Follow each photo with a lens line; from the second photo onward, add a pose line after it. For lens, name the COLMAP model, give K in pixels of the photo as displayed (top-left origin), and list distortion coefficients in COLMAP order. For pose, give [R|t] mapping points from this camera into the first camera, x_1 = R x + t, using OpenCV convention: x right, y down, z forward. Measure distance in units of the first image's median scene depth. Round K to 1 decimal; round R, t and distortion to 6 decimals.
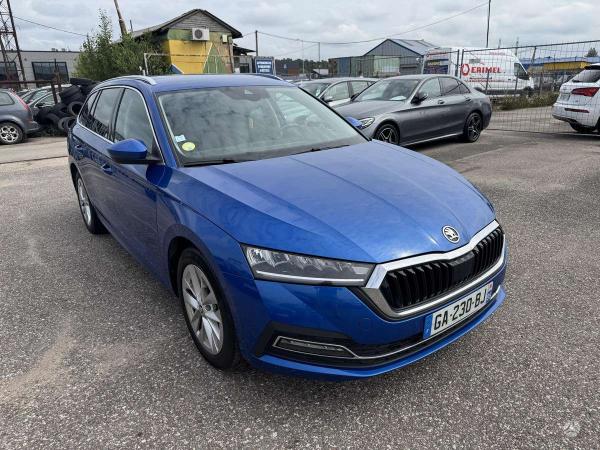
lens RADIAL K [[451.8, 0, 300.0], [0, 451.8, 225.0], [0, 0, 1]] dist [0.017332, -0.001680]
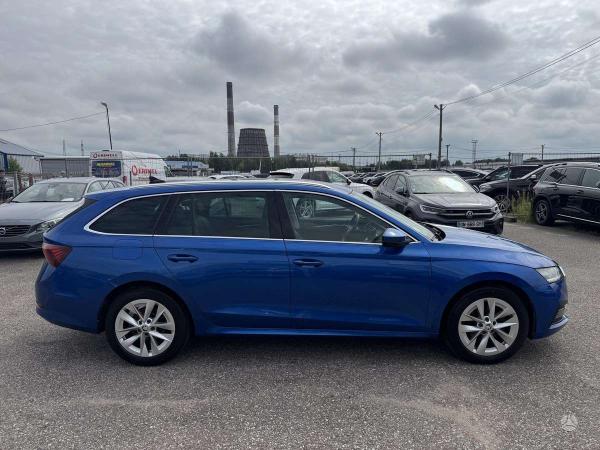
lens RADIAL K [[451.8, 0, 300.0], [0, 451.8, 225.0], [0, 0, 1]] dist [0.017332, -0.001680]
pose [[0.566623, -0.075435, 0.820517, -1.289160], [0.240860, 0.967470, -0.077384, -0.132438], [-0.787988, 0.241477, 0.566360, 0.380325]]
